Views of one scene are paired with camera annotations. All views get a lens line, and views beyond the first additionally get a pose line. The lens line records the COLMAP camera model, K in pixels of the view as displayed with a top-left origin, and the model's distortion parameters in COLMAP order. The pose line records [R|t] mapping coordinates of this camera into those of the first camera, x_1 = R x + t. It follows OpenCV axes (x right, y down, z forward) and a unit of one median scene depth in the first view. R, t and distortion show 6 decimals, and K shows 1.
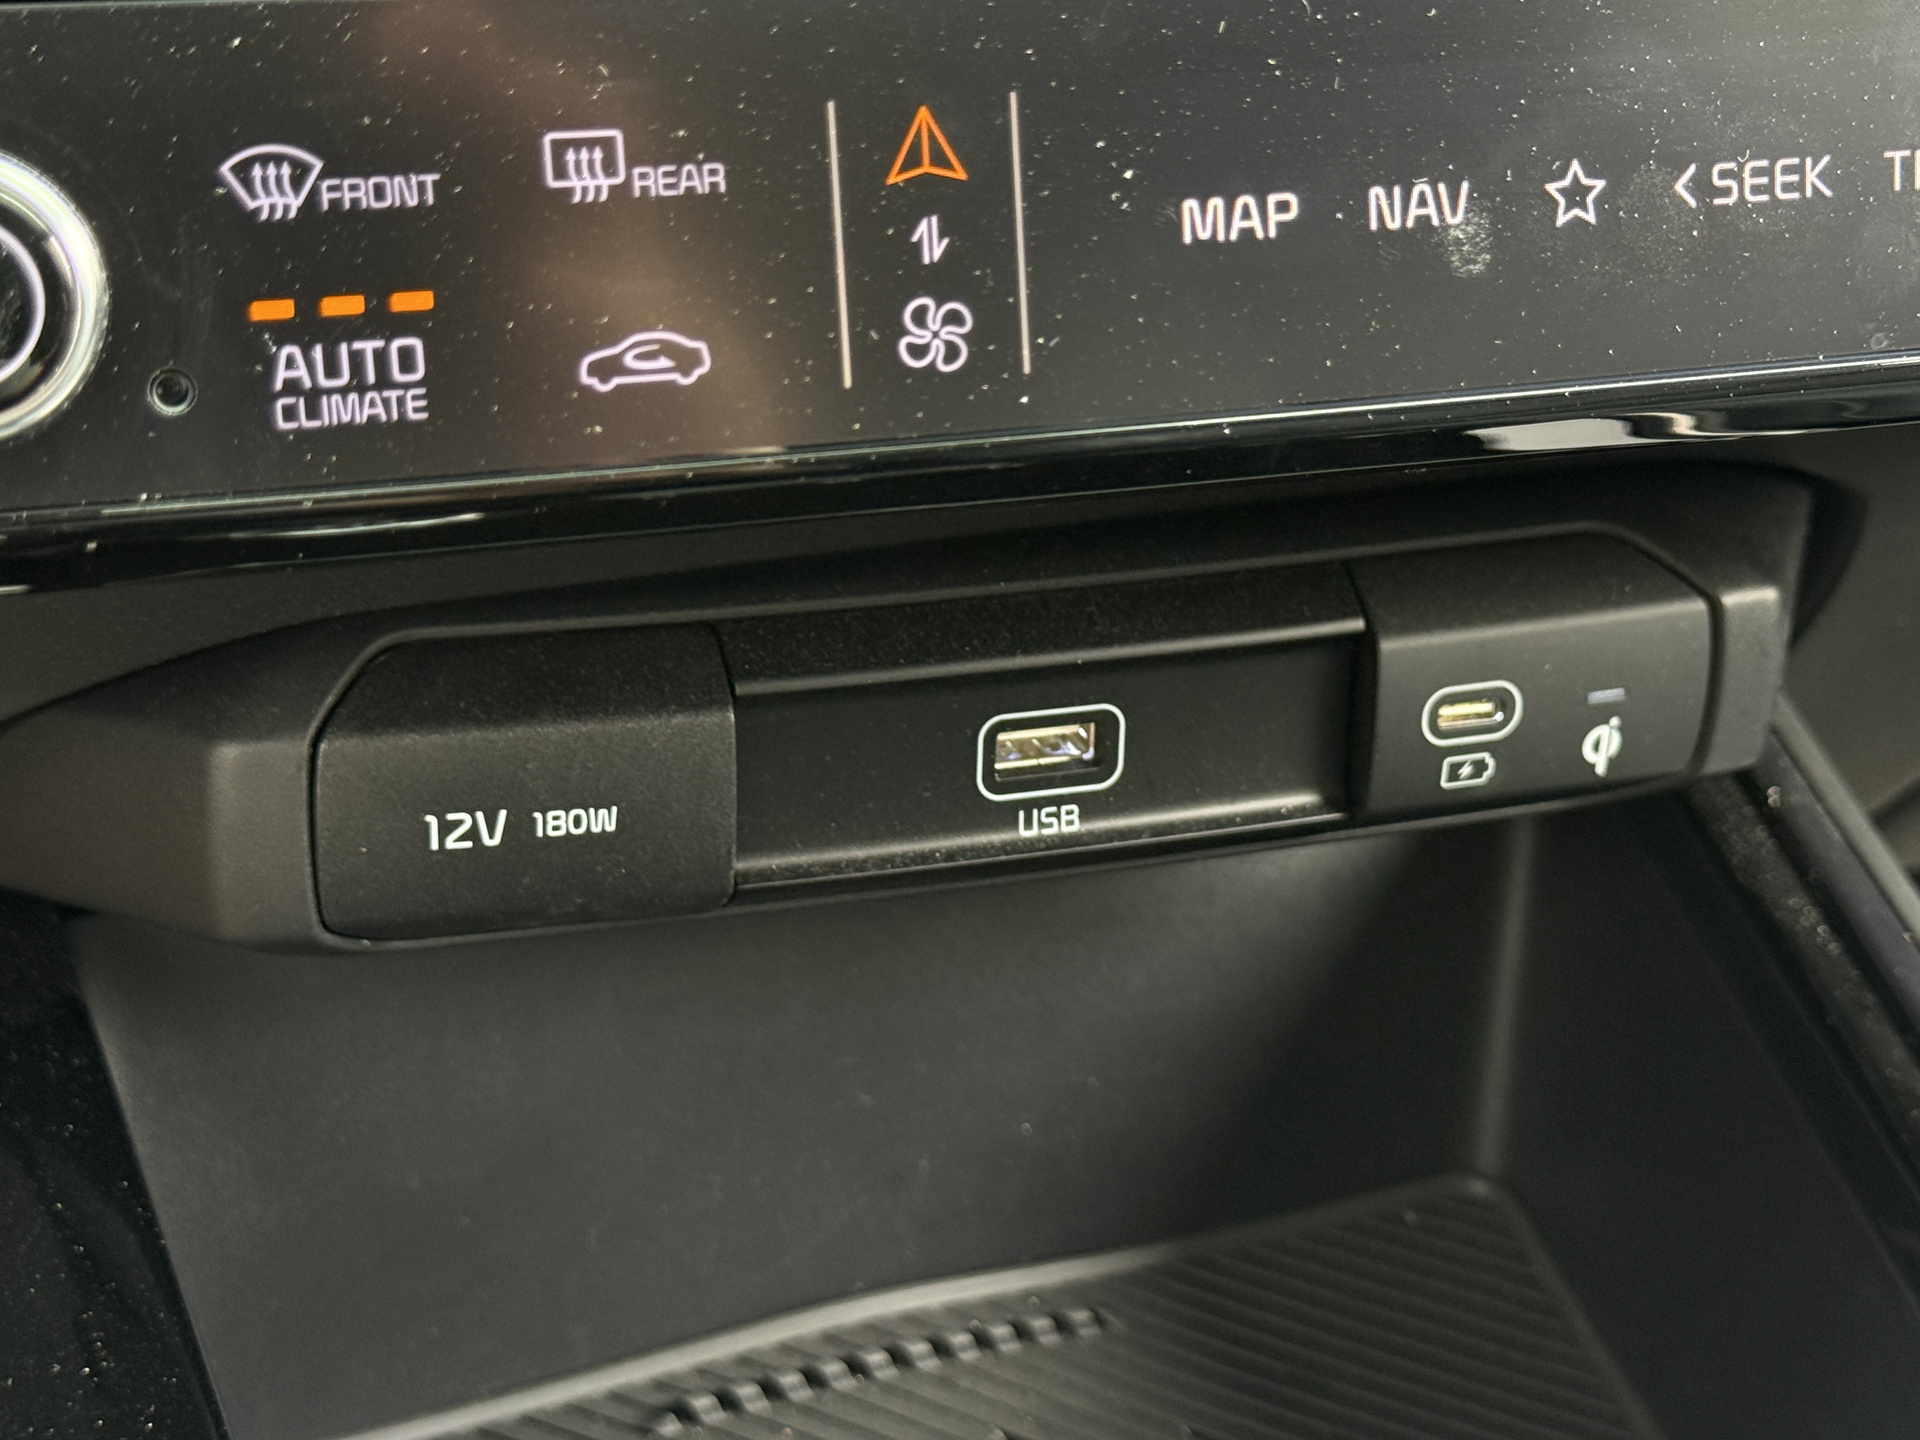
lens RADIAL K [[3393.2, 0, 974.7], [0, 3393.2, 720.3], [0, 0, 1]] dist [0.130367, 0.000000]
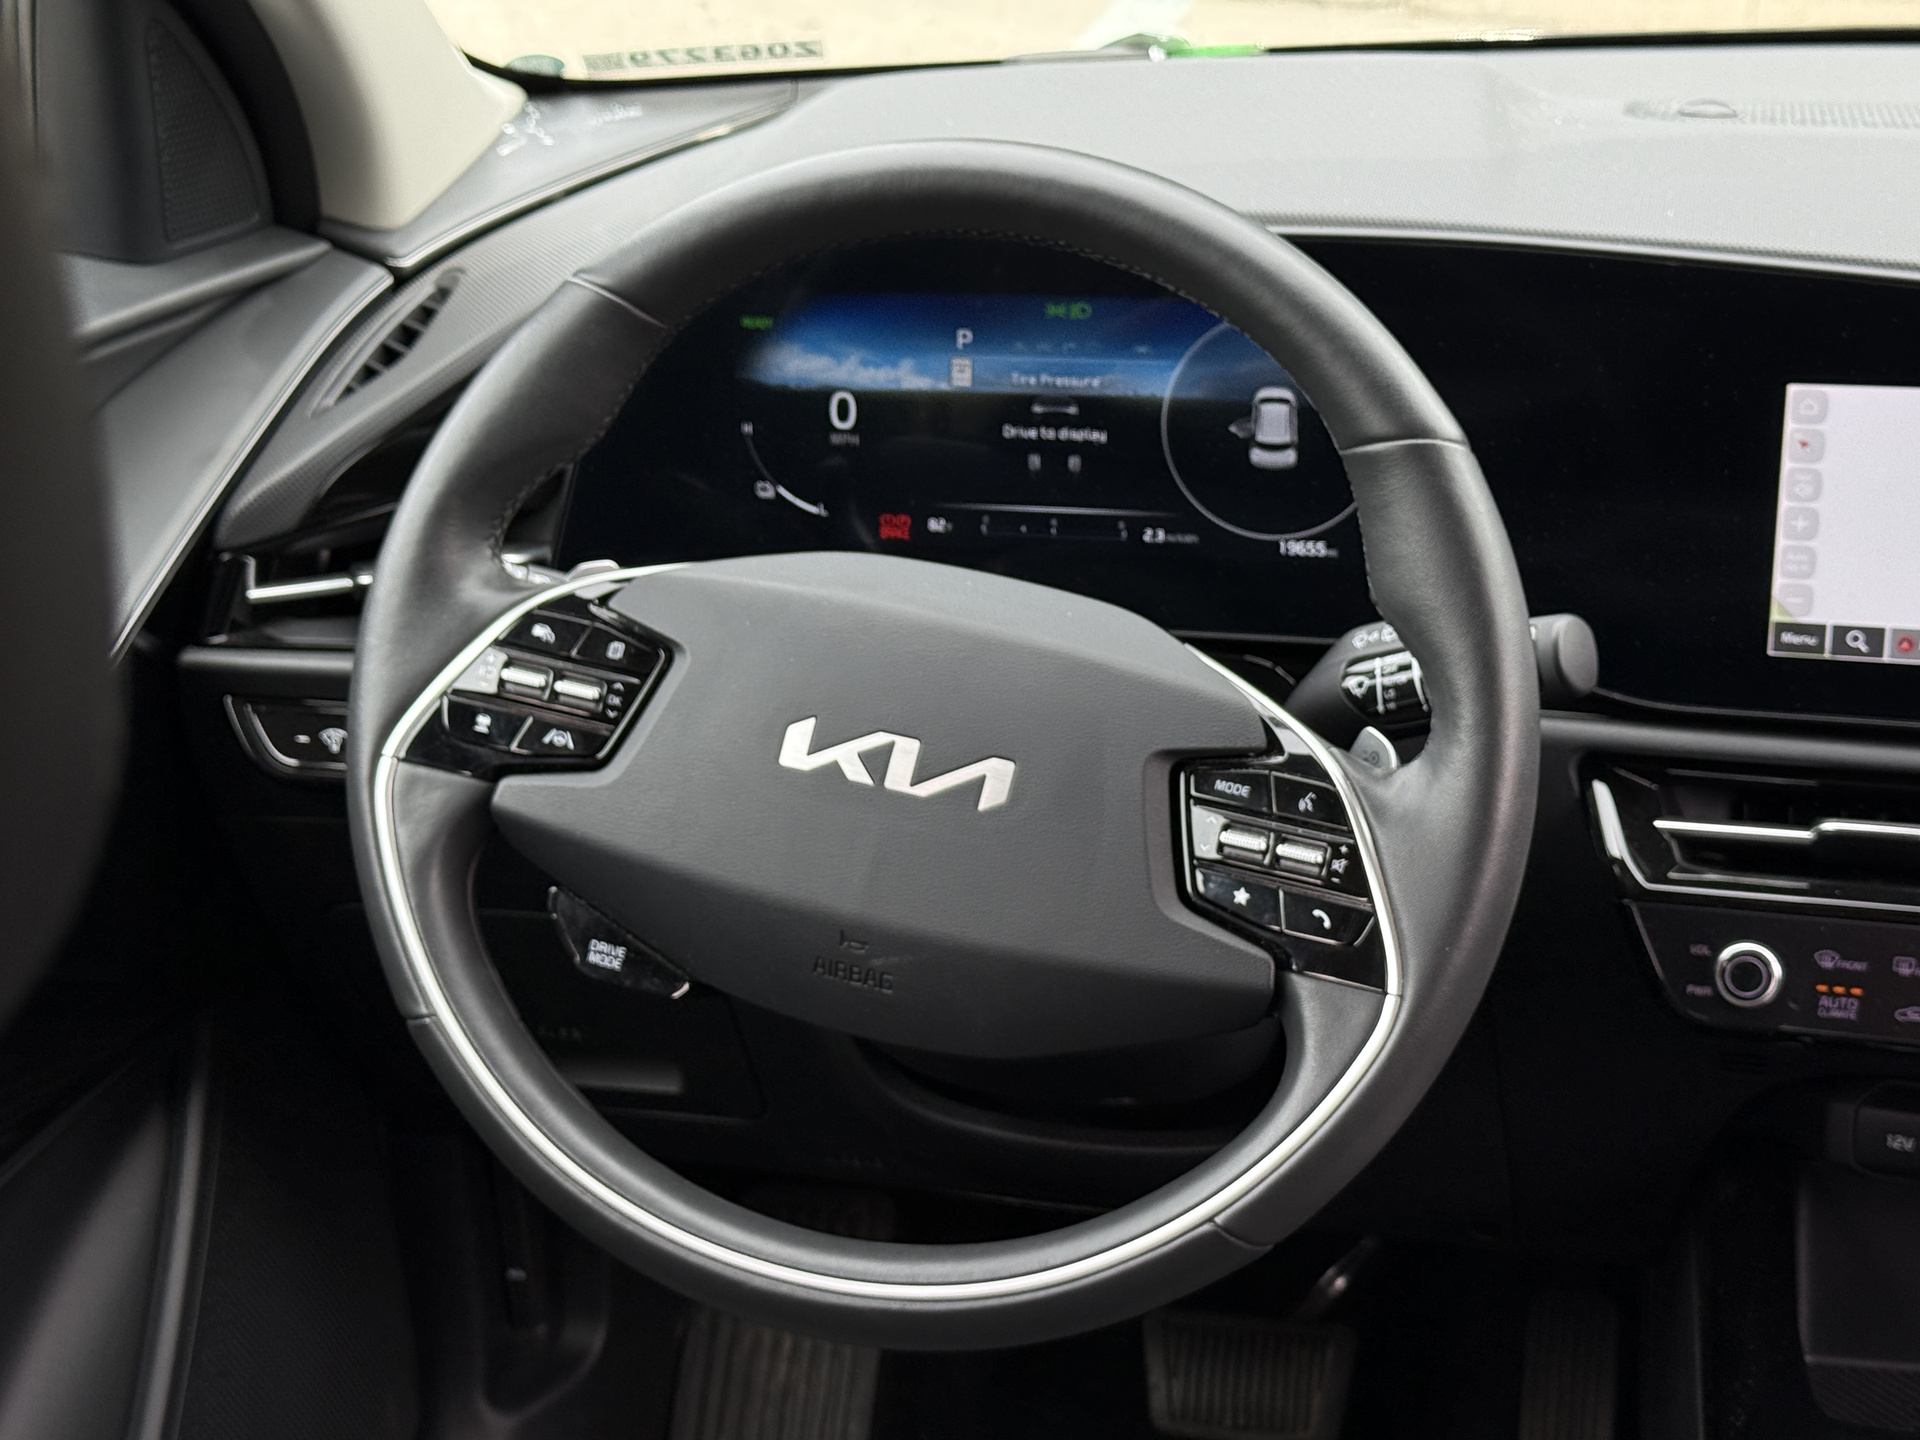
lens RADIAL K [[2962.4, 0, 959.4], [0, 2962.4, 751.4], [0, 0, 1]] dist [0.137872, 0.000000]
pose [[0.784085, 0.119076, -0.609124, 0.886236], [-0.210285, 0.974344, -0.080214, 0.089692], [0.583945, 0.190984, 0.789008, -1.965448]]
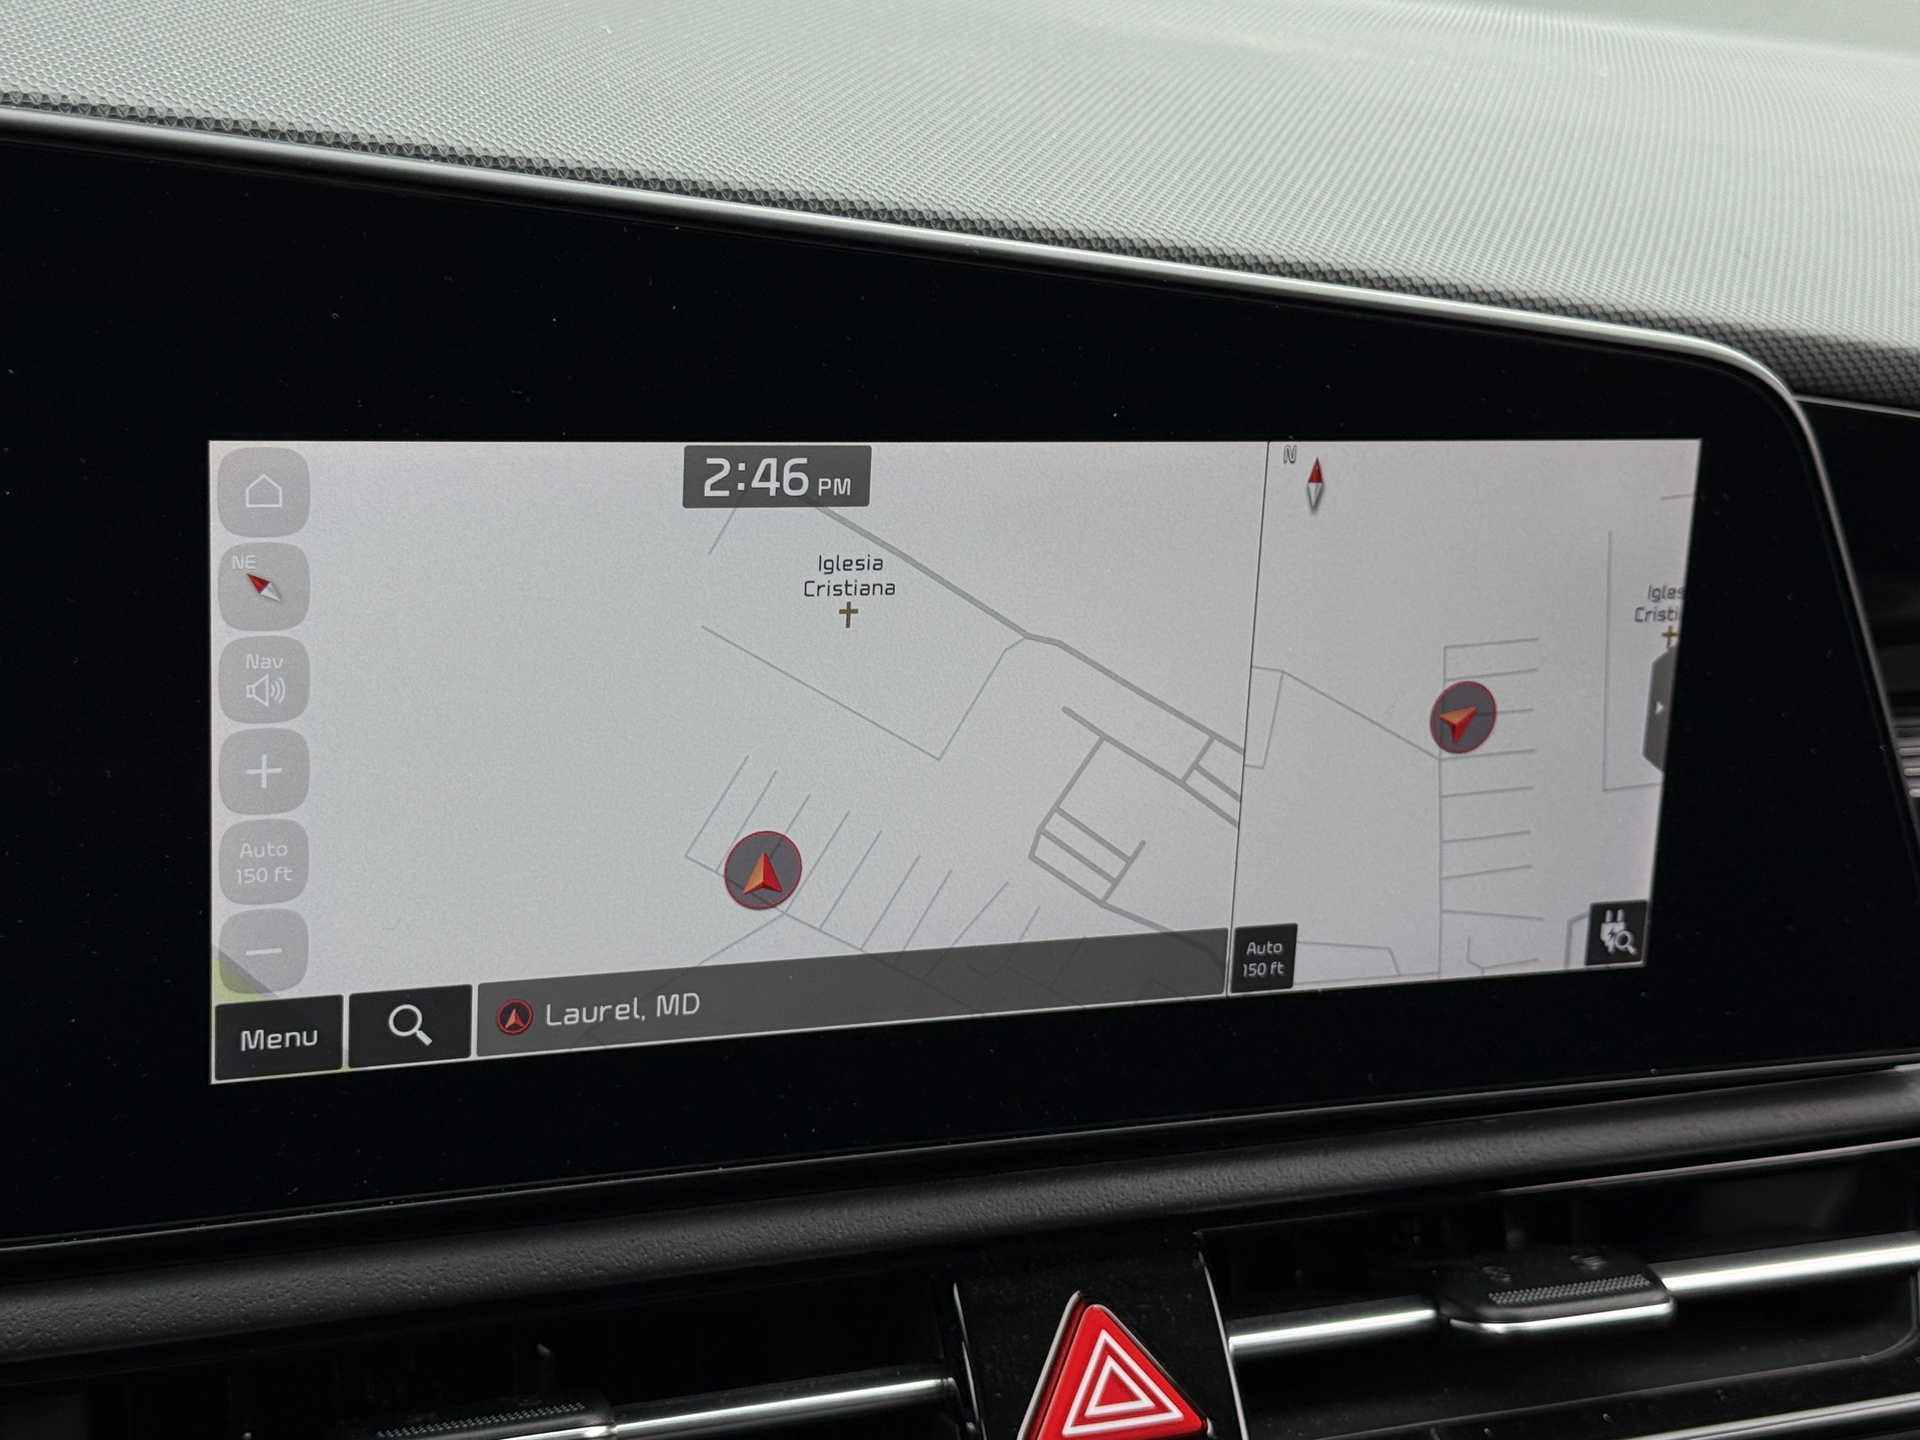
lens RADIAL K [[2890.8, 0, 955.1], [0, 2890.8, 705.8], [0, 0, 1]] dist [0.136240, 0.000000]
pose [[0.998350, 0.011781, 0.056203, -0.010939], [-0.002633, 0.987089, -0.160152, -0.345541], [-0.057364, 0.159739, 0.985491, -0.493444]]
